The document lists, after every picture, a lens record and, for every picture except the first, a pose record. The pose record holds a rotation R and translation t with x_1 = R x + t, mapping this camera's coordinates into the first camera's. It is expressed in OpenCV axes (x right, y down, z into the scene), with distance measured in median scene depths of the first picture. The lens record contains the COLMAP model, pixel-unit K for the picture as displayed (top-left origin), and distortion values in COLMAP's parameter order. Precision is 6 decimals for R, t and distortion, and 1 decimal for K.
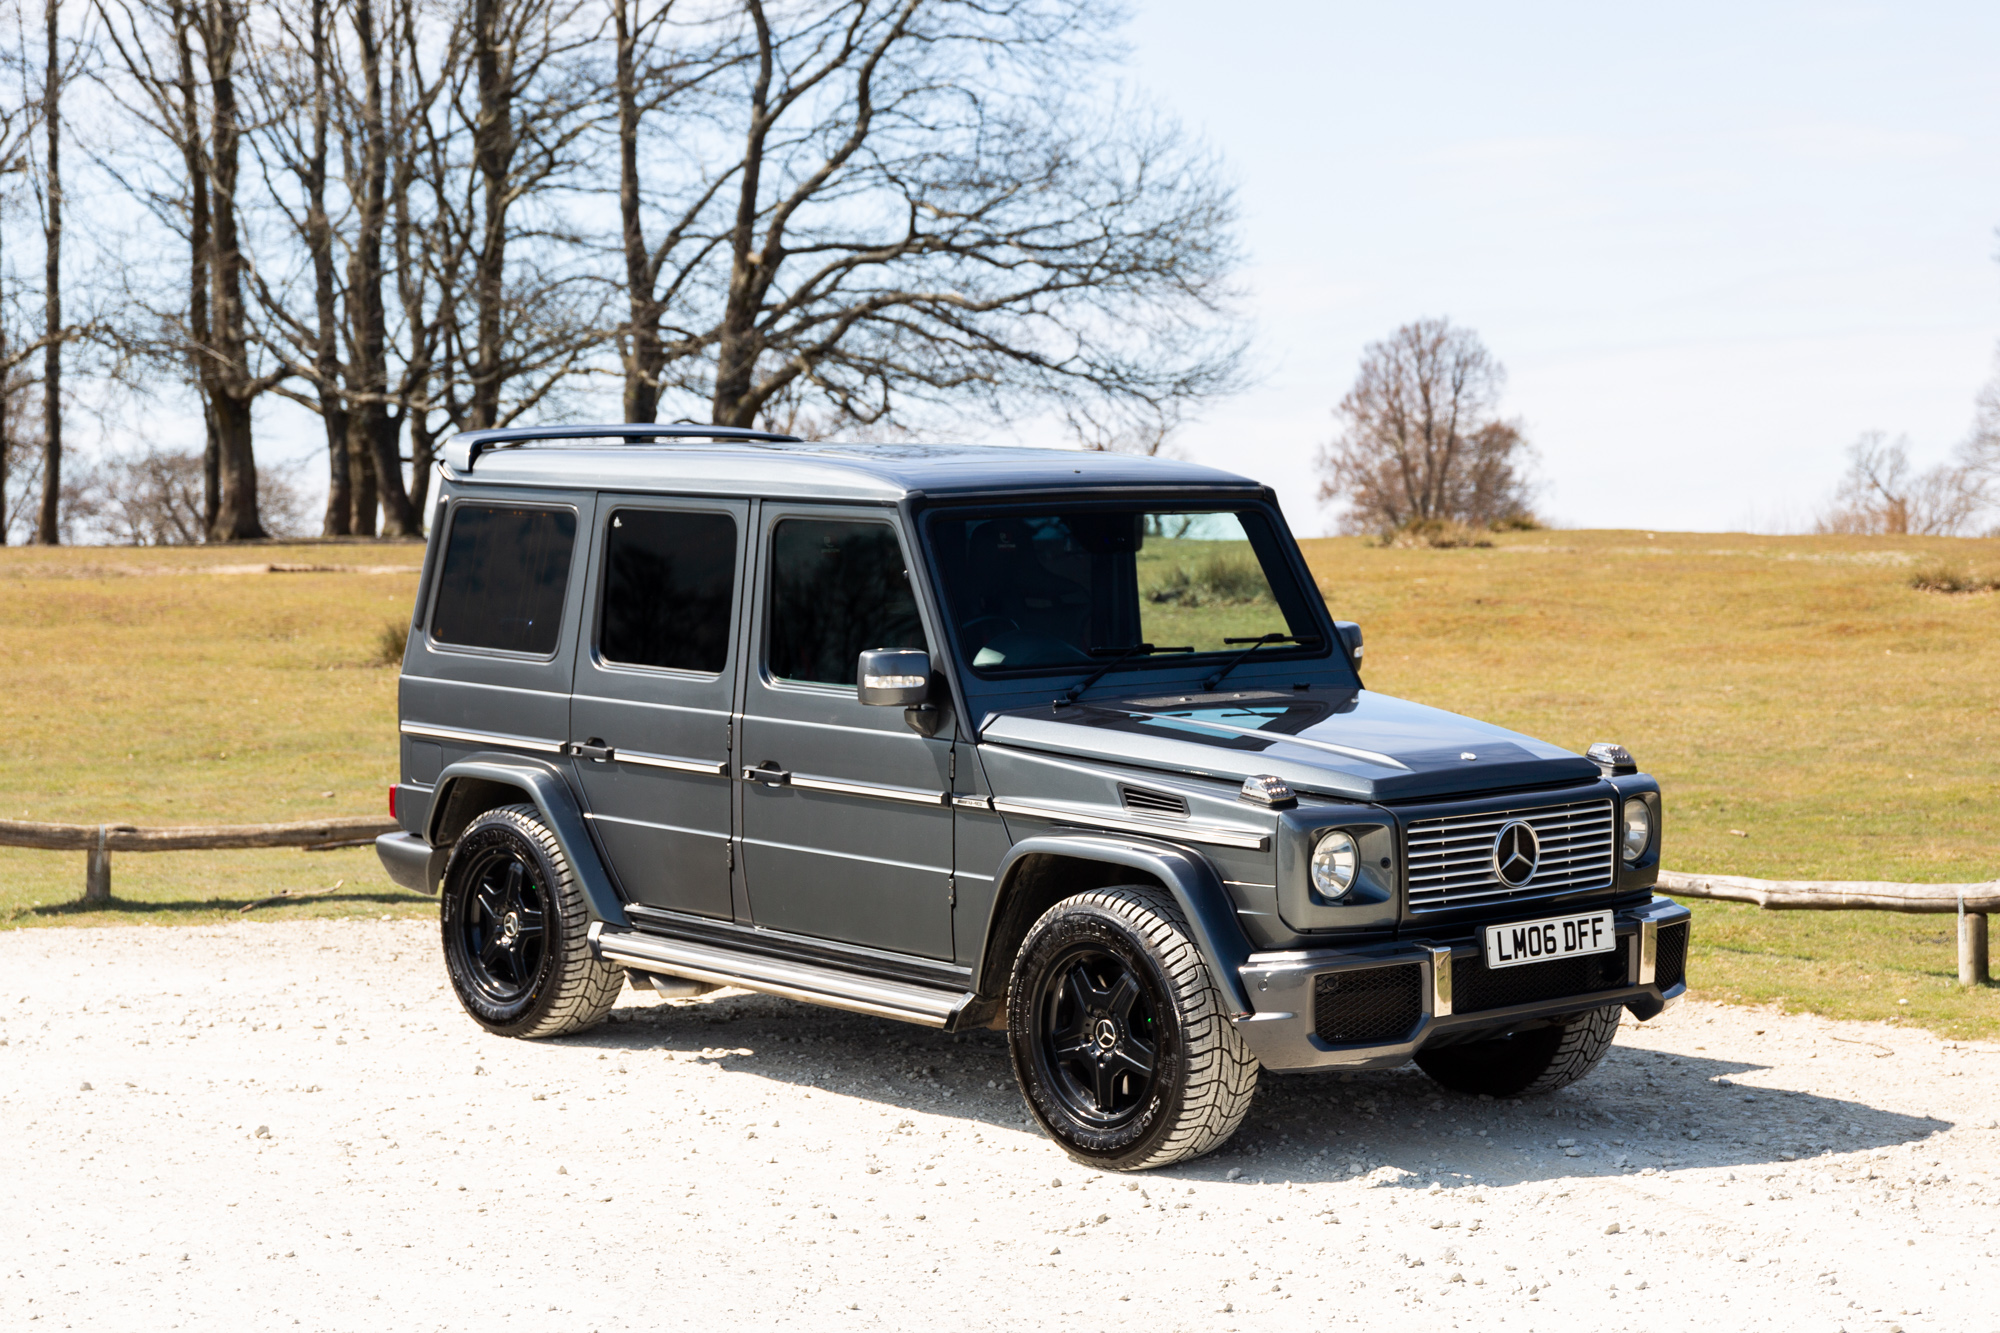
lens RADIAL K [[3760.2, 0, 1000.0], [0, 3760.2, 666.5], [0, 0, 1]] dist [0.050896, 0.112640]
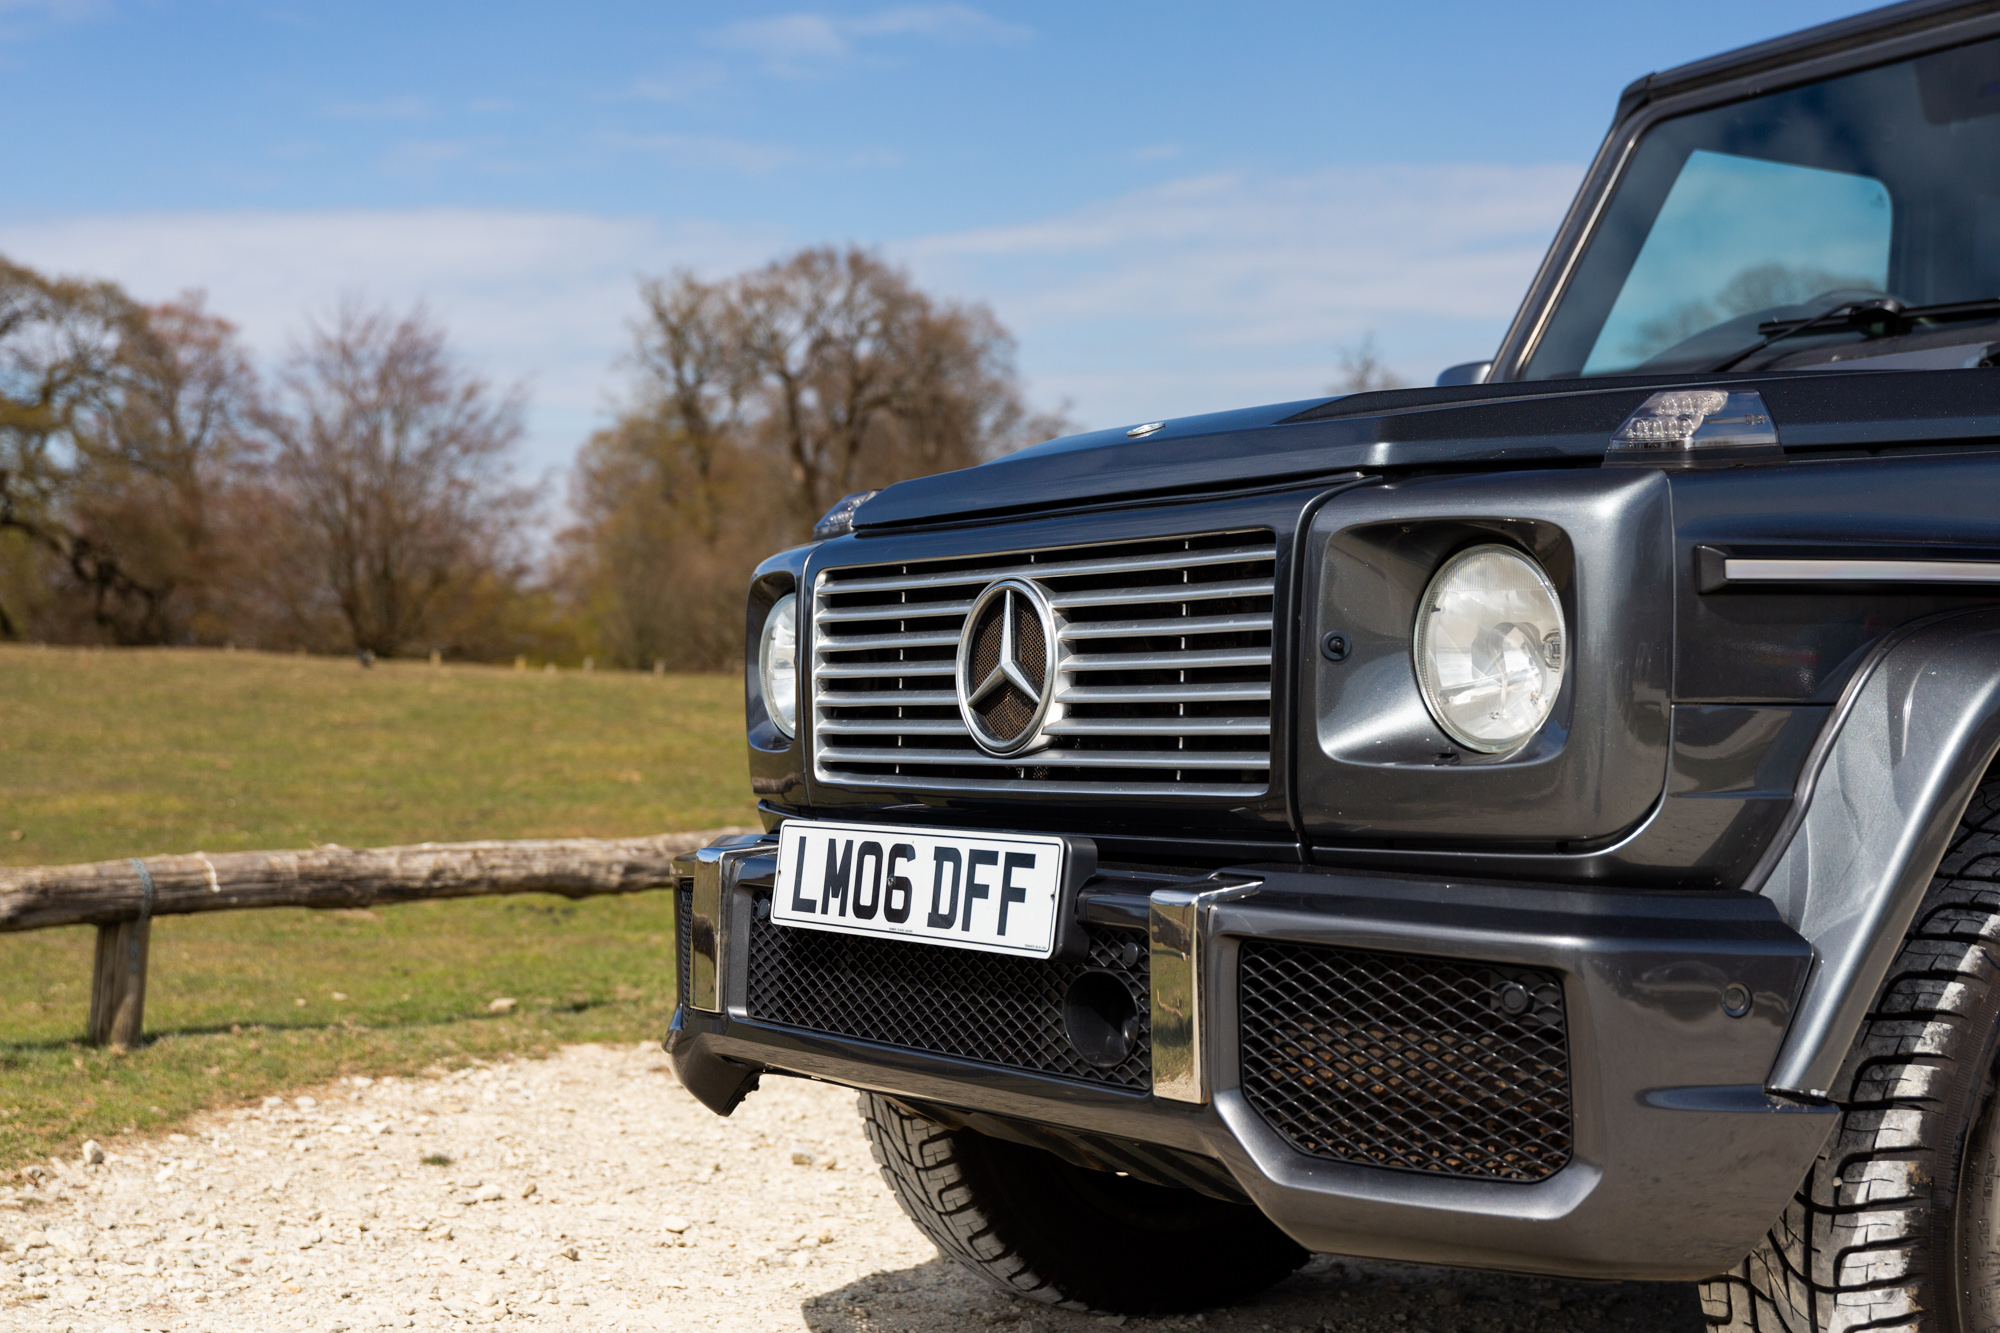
lens RADIAL K [[2862.2, 0, 1000.0], [0, 2862.2, 666.5], [0, 0, 1]] dist [0.001096, 0.035426]
pose [[-0.133524, -0.015720, -0.990921, 0.422390], [-0.074424, 0.997210, -0.005791, 0.051994], [0.988247, 0.072975, -0.134322, 1.044073]]
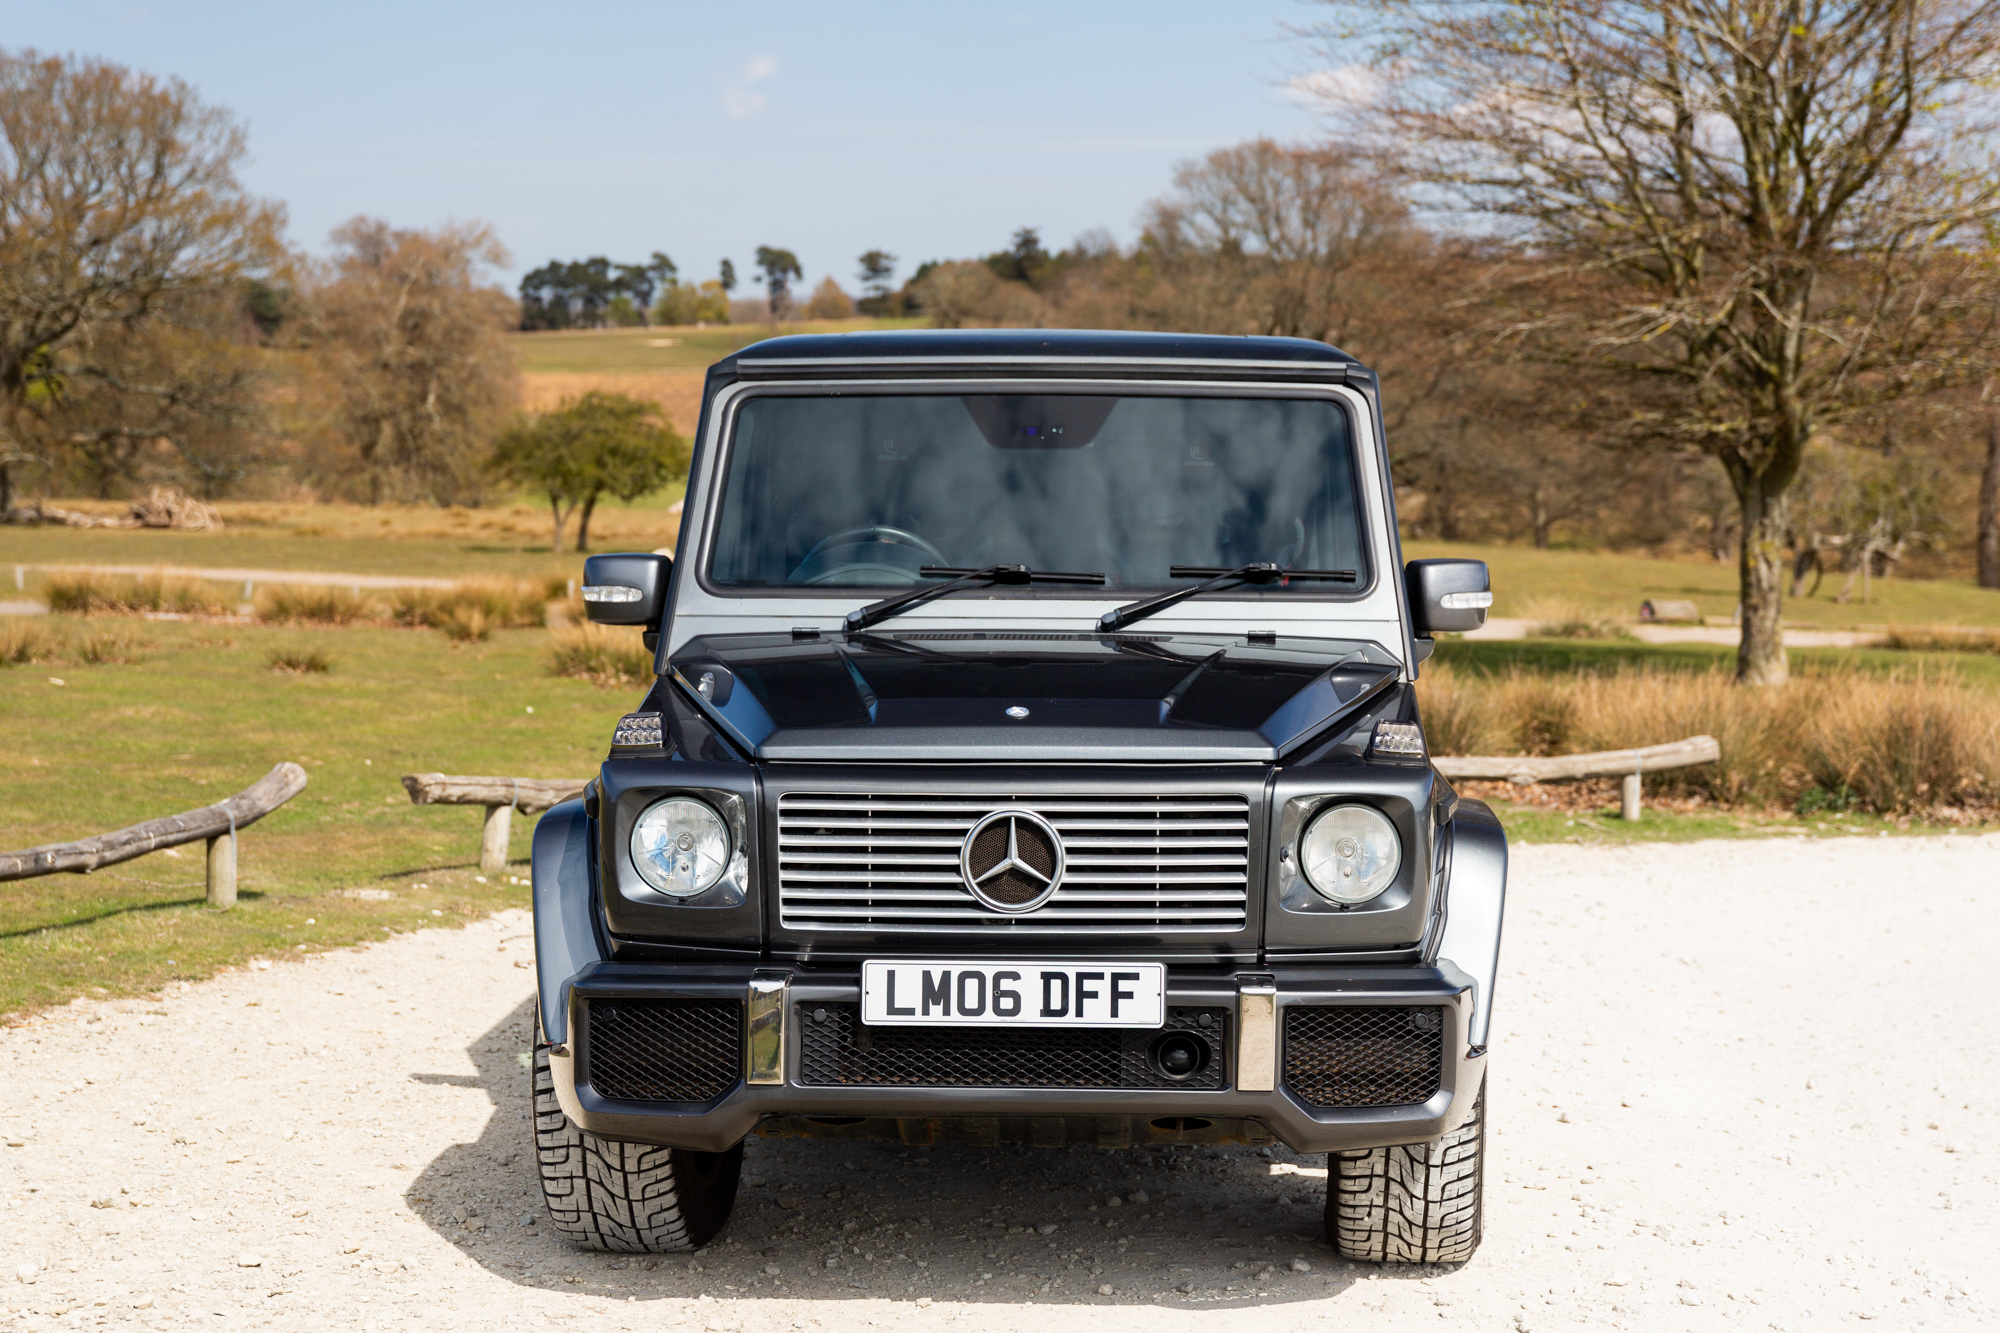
lens RADIAL K [[3230.5, 0, 1048.7], [0, 3230.5, 637.1], [0, 0, 1]] dist [-0.023937, 0.008515]
pose [[0.734415, 0.032857, -0.677905, 0.522948], [-0.057046, 0.998281, -0.013416, 0.018419], [0.676299, 0.048524, 0.735027, 0.594710]]
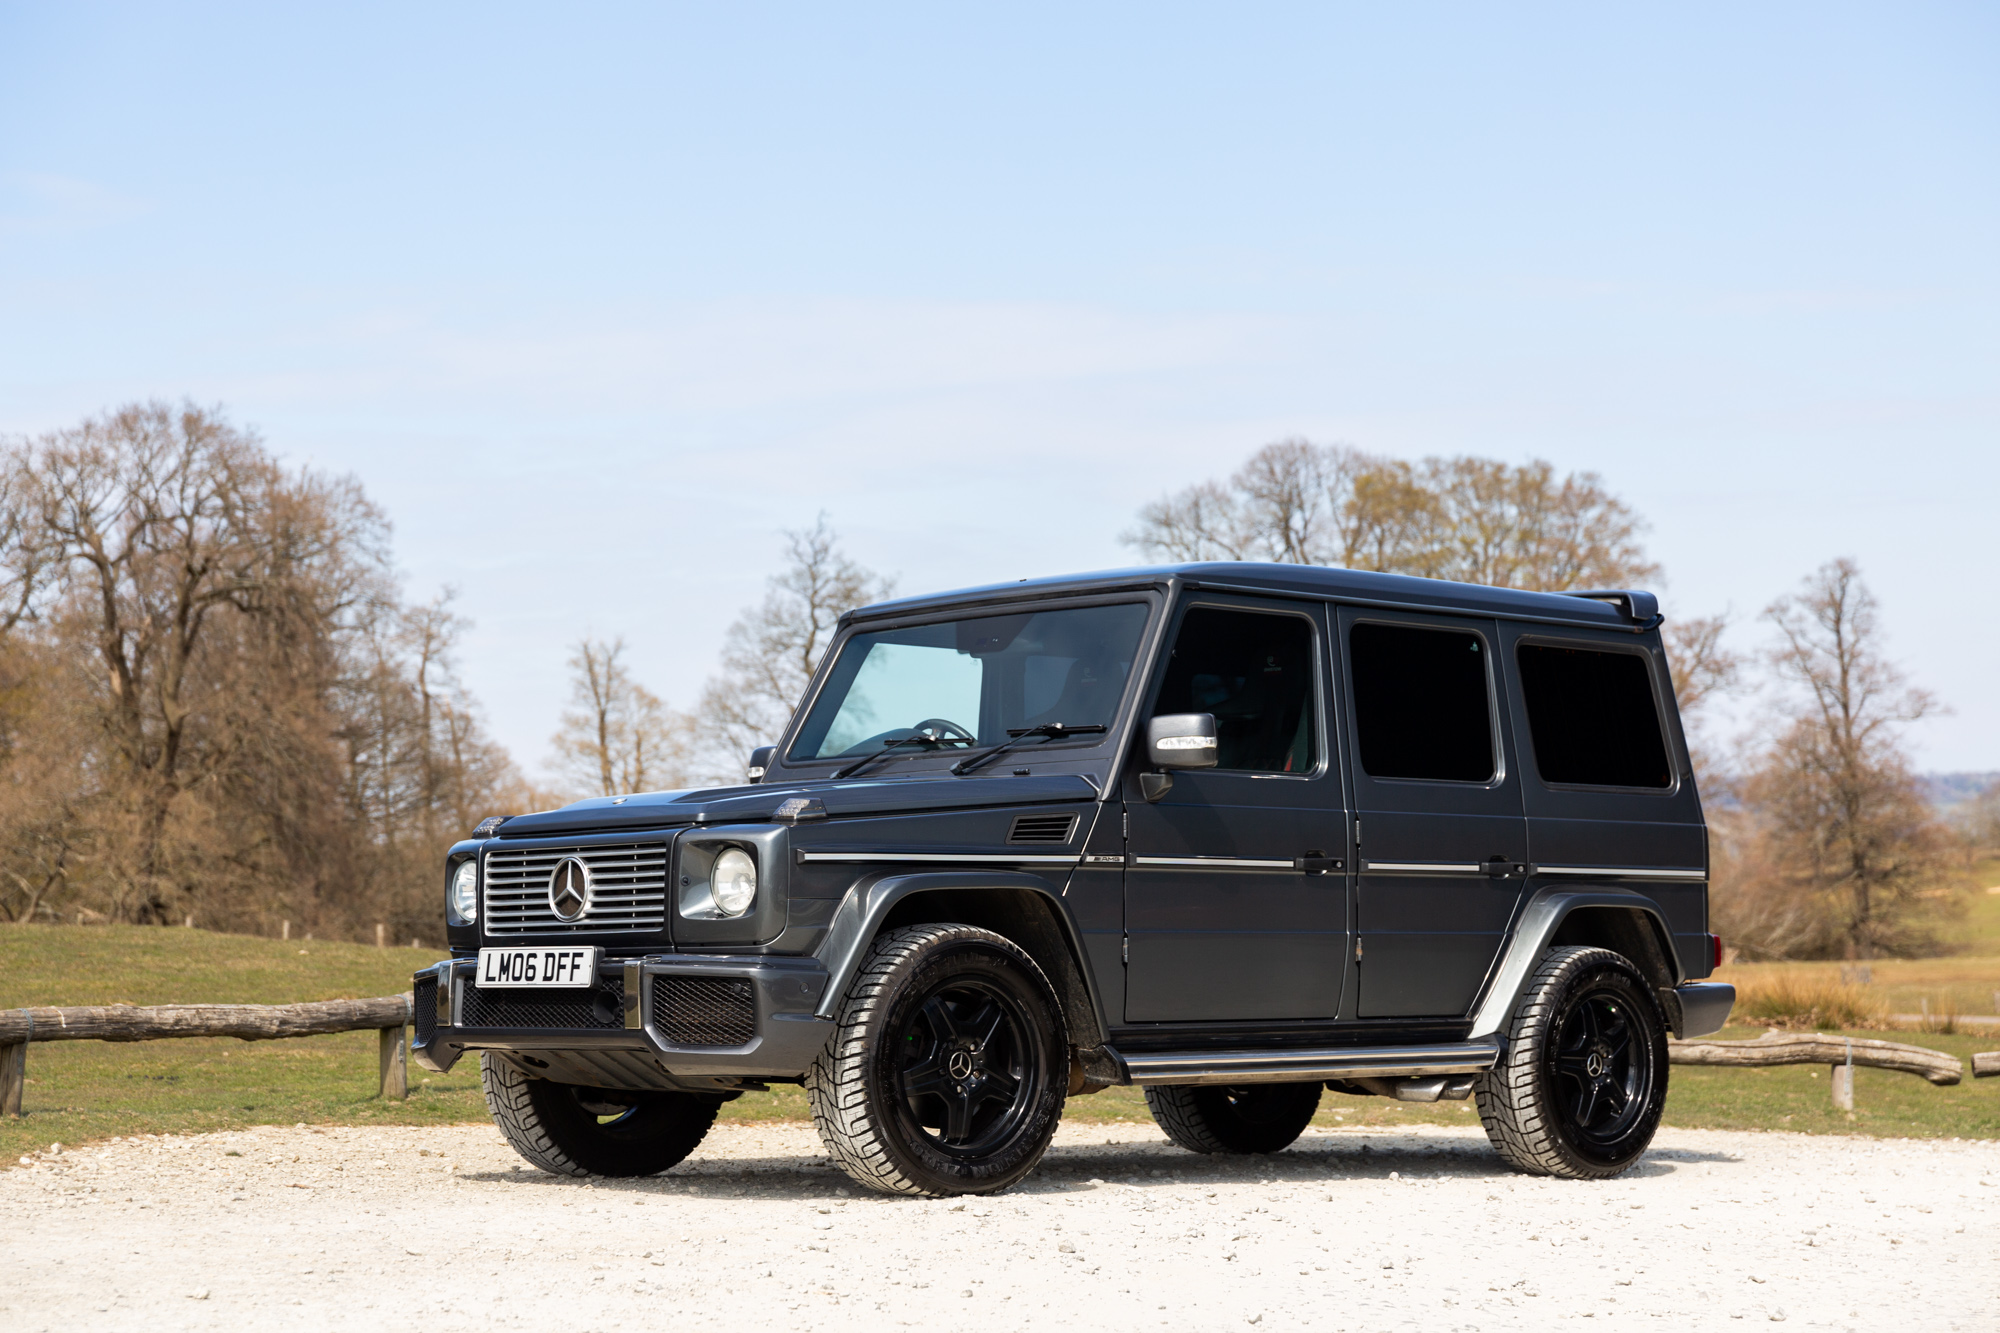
lens RADIAL K [[3533.6, 0, 1000.0], [0, 3533.6, 666.5], [0, 0, 1]] dist [0.008064, 0.107555]
pose [[0.044036, -0.087039, -0.995231, 1.115085], [-0.068572, 0.993585, -0.089929, 0.068717], [0.996674, 0.072205, 0.037785, 1.083134]]
